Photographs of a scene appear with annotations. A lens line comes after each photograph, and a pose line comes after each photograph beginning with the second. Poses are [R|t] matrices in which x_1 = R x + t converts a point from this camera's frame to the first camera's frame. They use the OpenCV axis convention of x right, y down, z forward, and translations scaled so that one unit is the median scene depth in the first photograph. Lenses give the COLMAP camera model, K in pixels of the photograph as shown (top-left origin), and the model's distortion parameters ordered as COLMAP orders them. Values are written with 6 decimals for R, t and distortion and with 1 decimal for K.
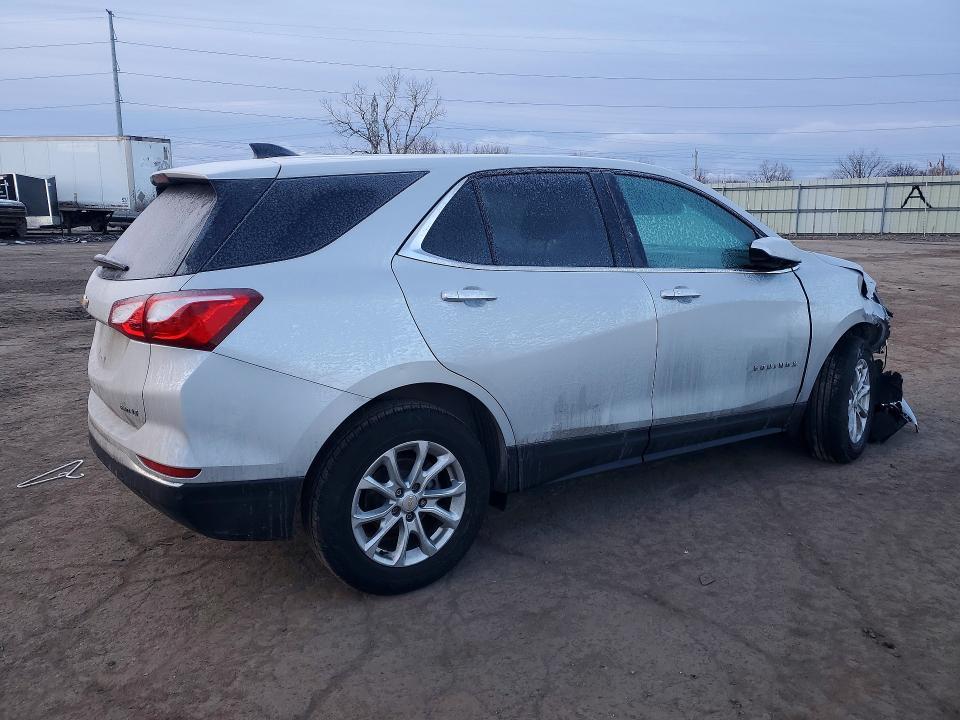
lens RADIAL K [[708.9, 0, 478.3], [0, 708.9, 385.5], [0, 0, 1]] dist [0.065370, -0.061435]
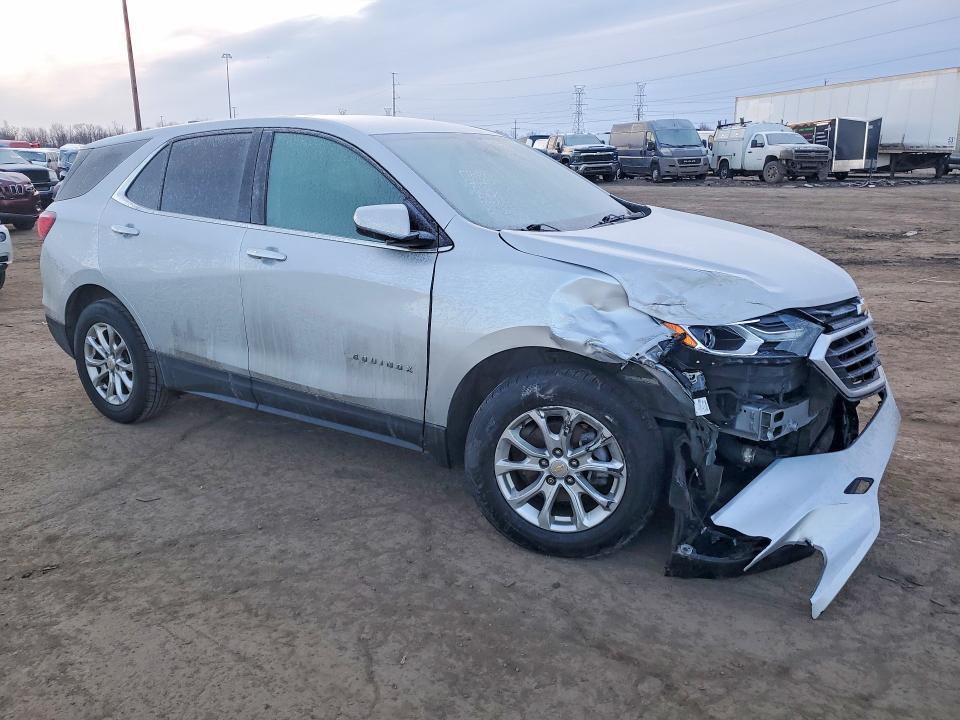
lens RADIAL K [[750.9, 0, 476.6], [0, 750.9, 360.7], [0, 0, 1]] dist [-0.000718, 0.049595]
pose [[0.435541, 0.234980, -0.868958, 1.267778], [-0.206786, 0.965630, 0.157476, -0.196452], [0.876096, 0.111101, 0.469162, 0.723392]]
